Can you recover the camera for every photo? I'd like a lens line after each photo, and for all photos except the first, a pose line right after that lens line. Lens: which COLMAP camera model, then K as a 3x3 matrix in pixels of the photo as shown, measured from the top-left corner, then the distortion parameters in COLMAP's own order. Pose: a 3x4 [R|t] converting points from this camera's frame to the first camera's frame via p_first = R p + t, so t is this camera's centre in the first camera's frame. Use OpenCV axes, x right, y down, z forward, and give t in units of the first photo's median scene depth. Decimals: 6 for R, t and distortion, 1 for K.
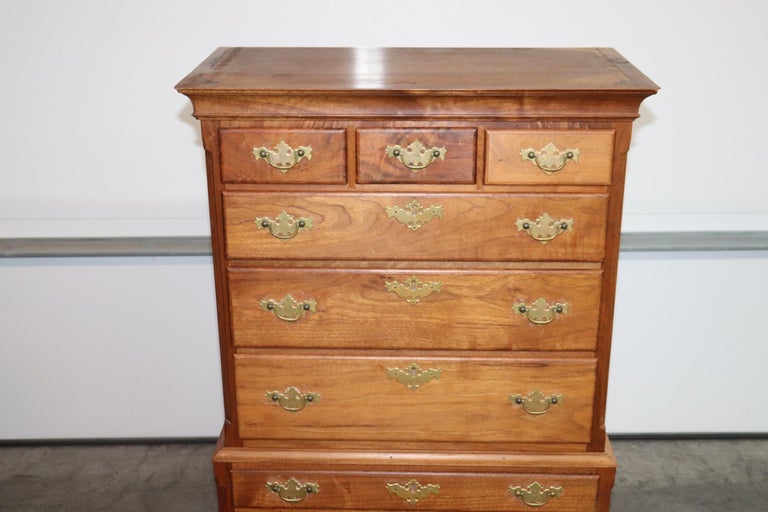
lens RADIAL K [[980.6, 0, 384.7], [0, 980.6, 257.3], [0, 0, 1]] dist [0.013449, 0.000000]
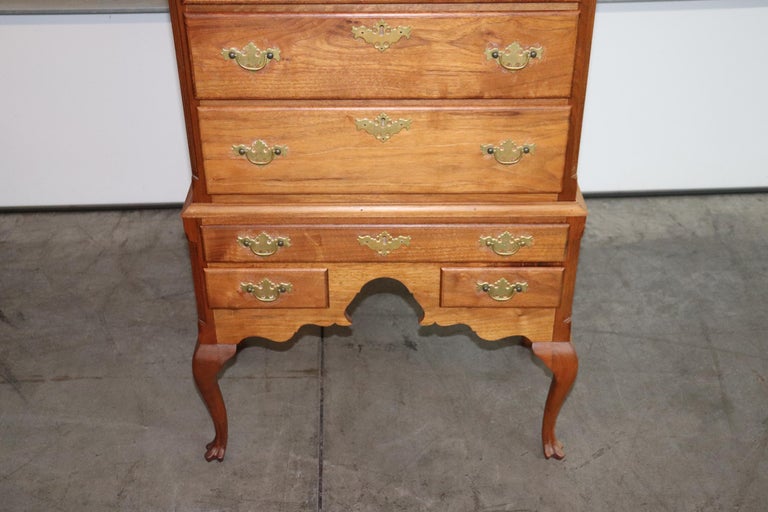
lens RADIAL K [[980.6, 0, 382.5], [0, 980.6, 258.0], [0, 0, 1]] dist [0.013449, 0.000000]
pose [[0.999628, -0.017883, 0.020605, 0.006613], [0.012786, 0.974220, 0.225238, 0.029354], [-0.024102, -0.224891, 0.974086, 0.020750]]
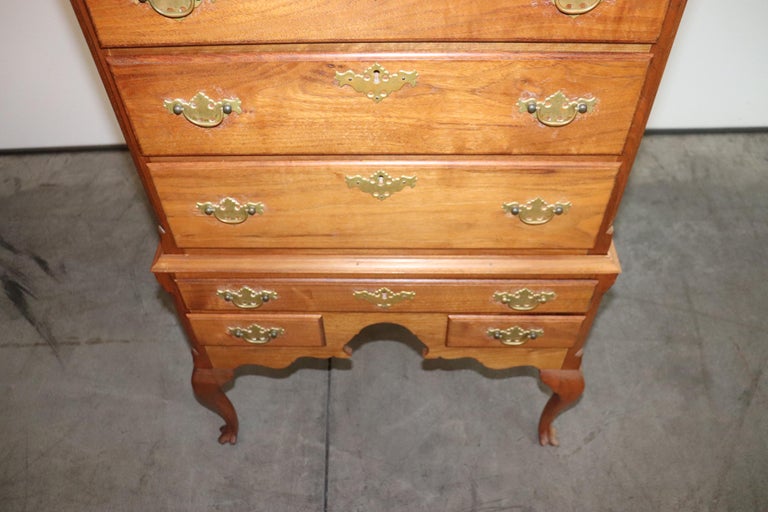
lens RADIAL K [[659.0, 0, 384.3], [0, 659.0, 257.3], [0, 0, 1]] dist [-0.169971, 0.157697]
pose [[0.999840, -0.017261, -0.004793, 0.034808], [0.017459, 0.879072, 0.476369, -0.076752], [-0.004010, -0.476376, 0.879232, 0.540782]]
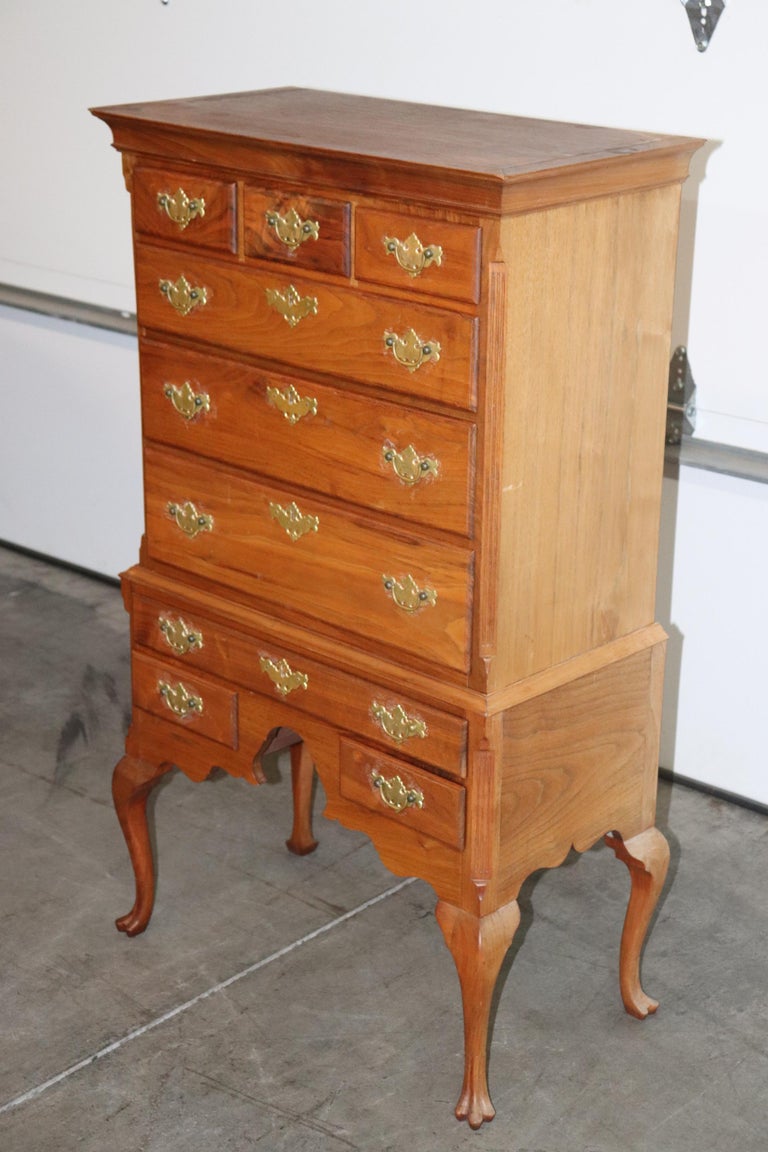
lens RADIAL K [[2018.0, 0, 384.1], [0, 2018.0, 579.6], [0, 0, 1]] dist [0.232201, 0.000000]
pose [[0.742748, 0.240028, -0.625070, 1.143355], [-0.252138, 0.965084, 0.070987, 0.035128], [0.620284, 0.104878, 0.777334, -0.209097]]
